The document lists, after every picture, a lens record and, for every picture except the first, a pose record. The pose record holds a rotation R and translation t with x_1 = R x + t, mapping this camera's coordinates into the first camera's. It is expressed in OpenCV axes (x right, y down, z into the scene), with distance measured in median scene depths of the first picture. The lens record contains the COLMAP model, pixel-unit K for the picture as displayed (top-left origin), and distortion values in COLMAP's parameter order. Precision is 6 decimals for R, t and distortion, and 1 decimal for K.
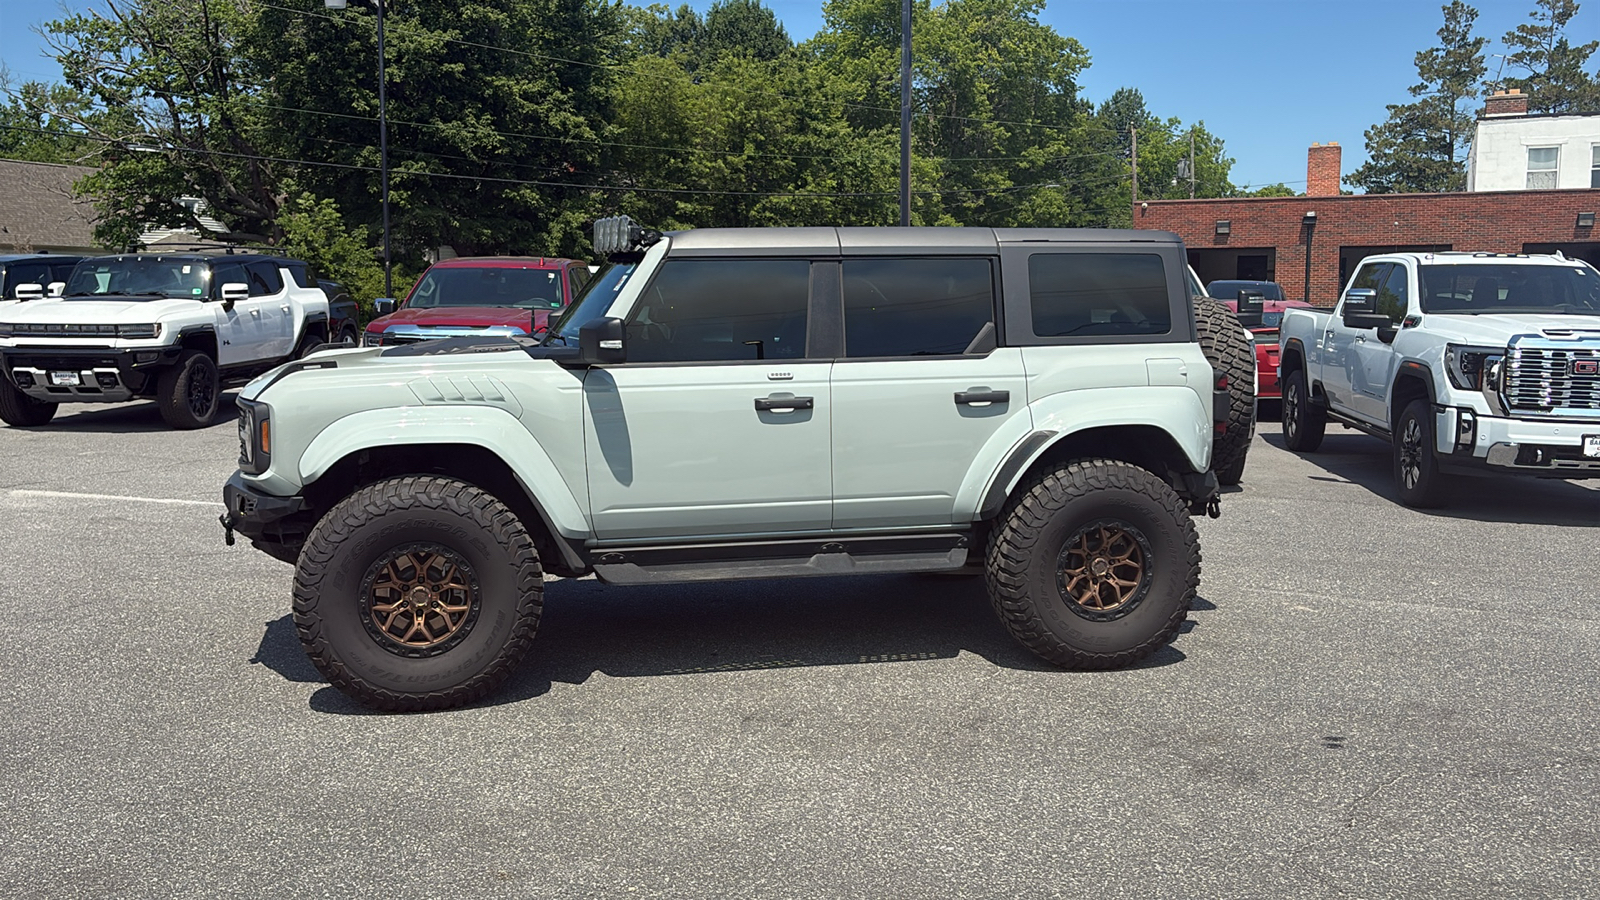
lens RADIAL K [[1510.1, 0, 800.0], [0, 1510.1, 450.0], [0, 0, 1]] dist [0.050960, -0.021056]
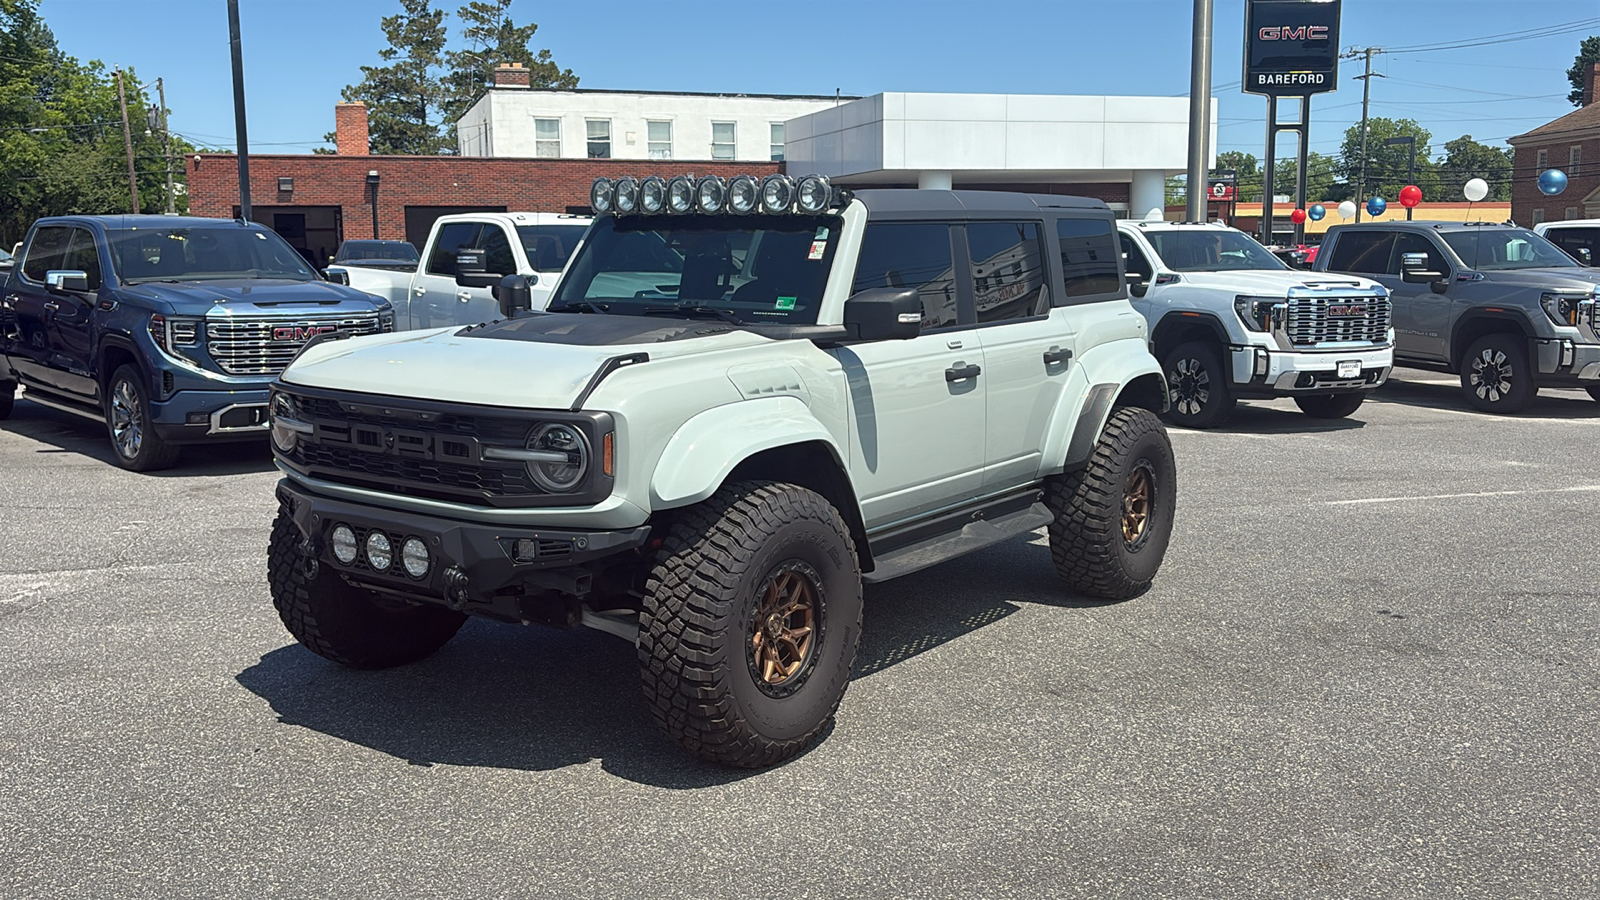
lens RADIAL K [[1511.3, 0, 800.0], [0, 1511.3, 450.0], [0, 0, 1]] dist [0.084820, -0.170014]
pose [[0.754631, -0.093715, 0.649423, -0.278756], [0.076133, 0.995569, 0.055199, -0.016460], [-0.651718, 0.007788, 0.758422, 0.126528]]
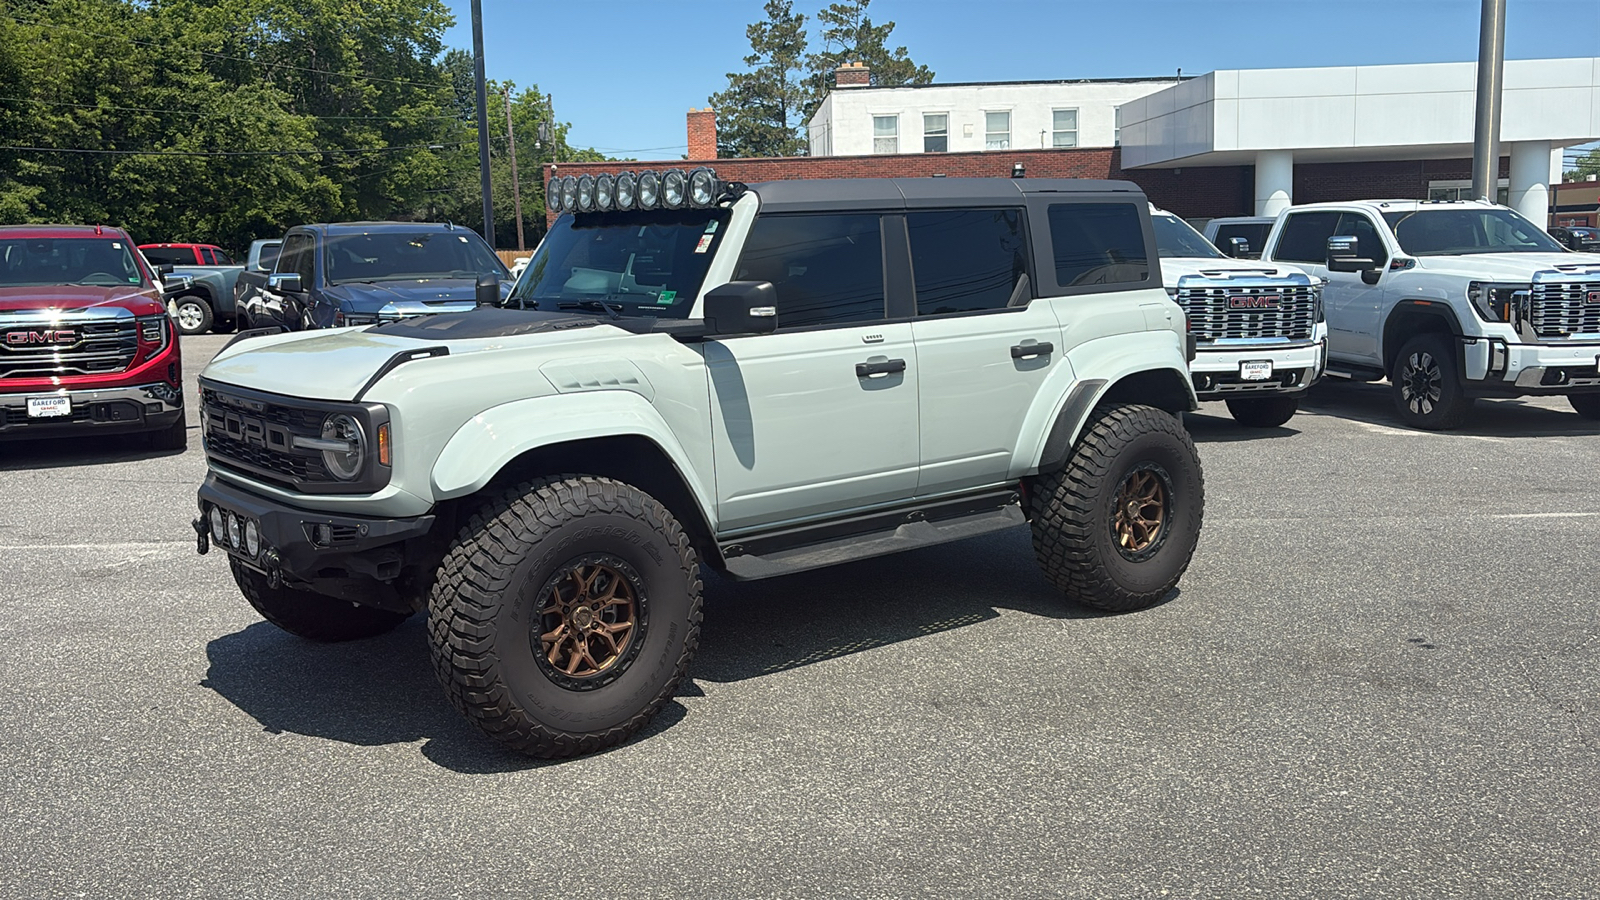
lens RADIAL K [[1505.7, 0, 764.5], [0, 1505.7, 453.7], [0, 0, 1]] dist [0.090733, -0.157871]
pose [[0.907153, -0.081964, 0.412740, -0.179051], [0.071322, 0.996604, 0.041152, -0.008121], [-0.414712, -0.007894, 0.909919, 0.068493]]
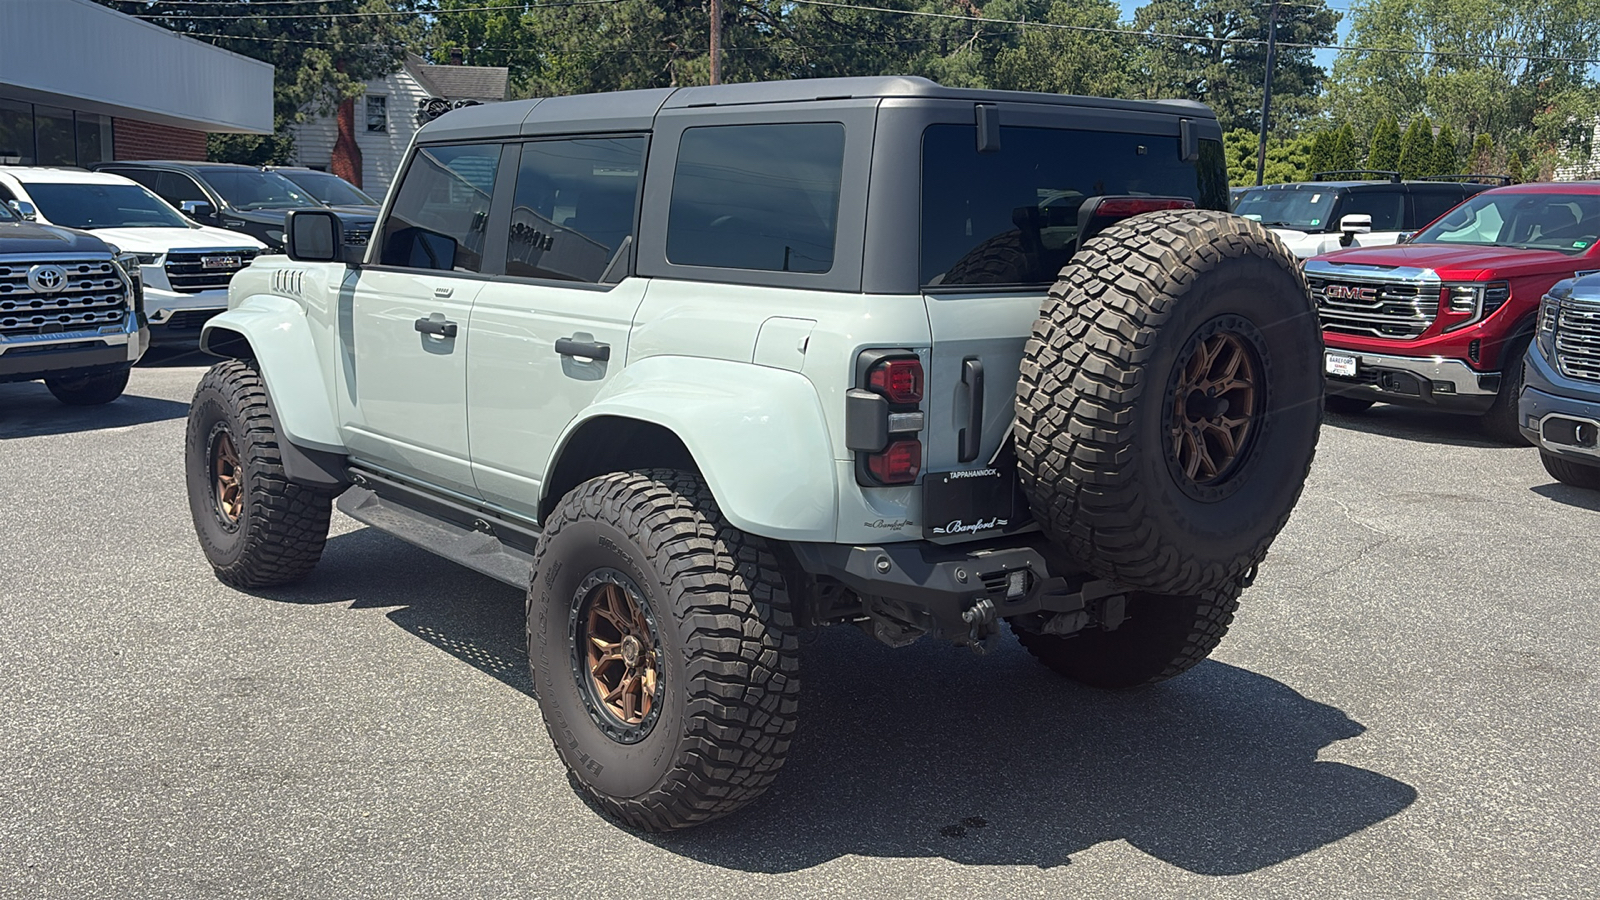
lens RADIAL K [[1505.7, 0, 764.5], [0, 1505.7, 453.7], [0, 0, 1]] dist [0.090733, -0.157871]
pose [[0.424036, 0.159279, -0.891529, 0.296050], [-0.128223, 0.985055, 0.115002, -0.029994], [0.896522, 0.065550, 0.438122, 0.312051]]
